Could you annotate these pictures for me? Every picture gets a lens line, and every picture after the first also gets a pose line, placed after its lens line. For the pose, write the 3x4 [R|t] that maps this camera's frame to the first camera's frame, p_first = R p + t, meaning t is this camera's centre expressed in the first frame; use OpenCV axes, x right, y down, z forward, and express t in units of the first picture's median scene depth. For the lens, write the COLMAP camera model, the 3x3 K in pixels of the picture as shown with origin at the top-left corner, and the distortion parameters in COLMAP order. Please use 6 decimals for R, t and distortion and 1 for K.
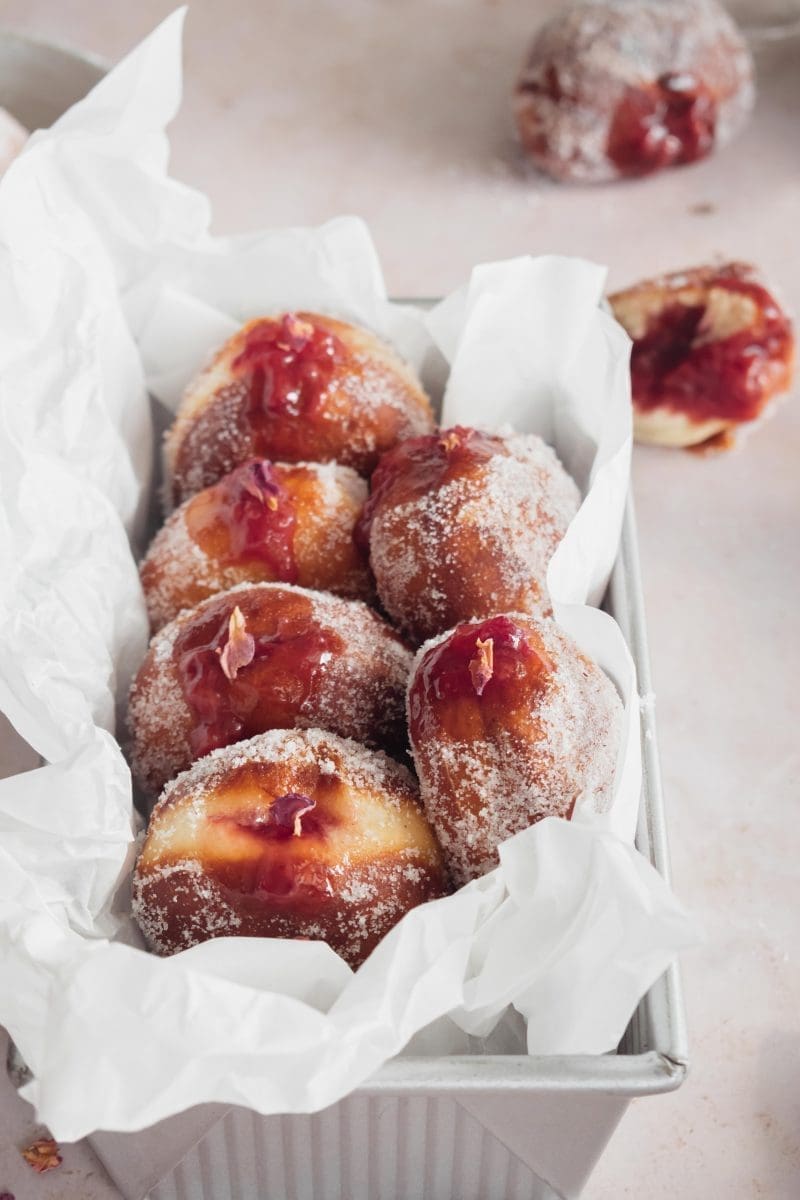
lens RADIAL K [[2725.6, 0, 400.0], [0, 2725.6, 600.0], [0, 0, 1]] dist [-0.005338, 0.230892]
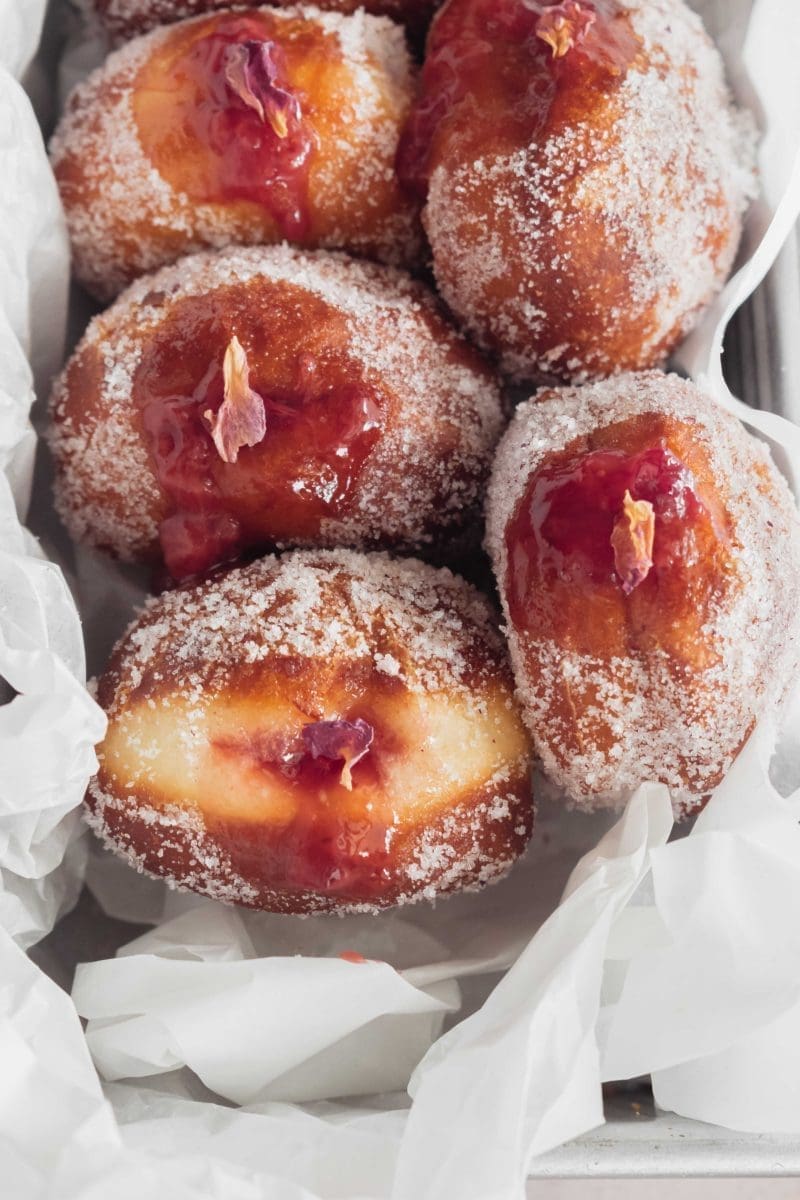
lens RADIAL K [[2892.4, 0, 400.0], [0, 2892.4, 600.0], [0, 0, 1]] dist [0.016283, -0.307008]
pose [[0.990885, 0.017510, 0.133567, -0.111036], [-0.079946, 0.874464, 0.478457, -0.274475], [-0.108422, -0.484775, 0.867893, 0.359356]]
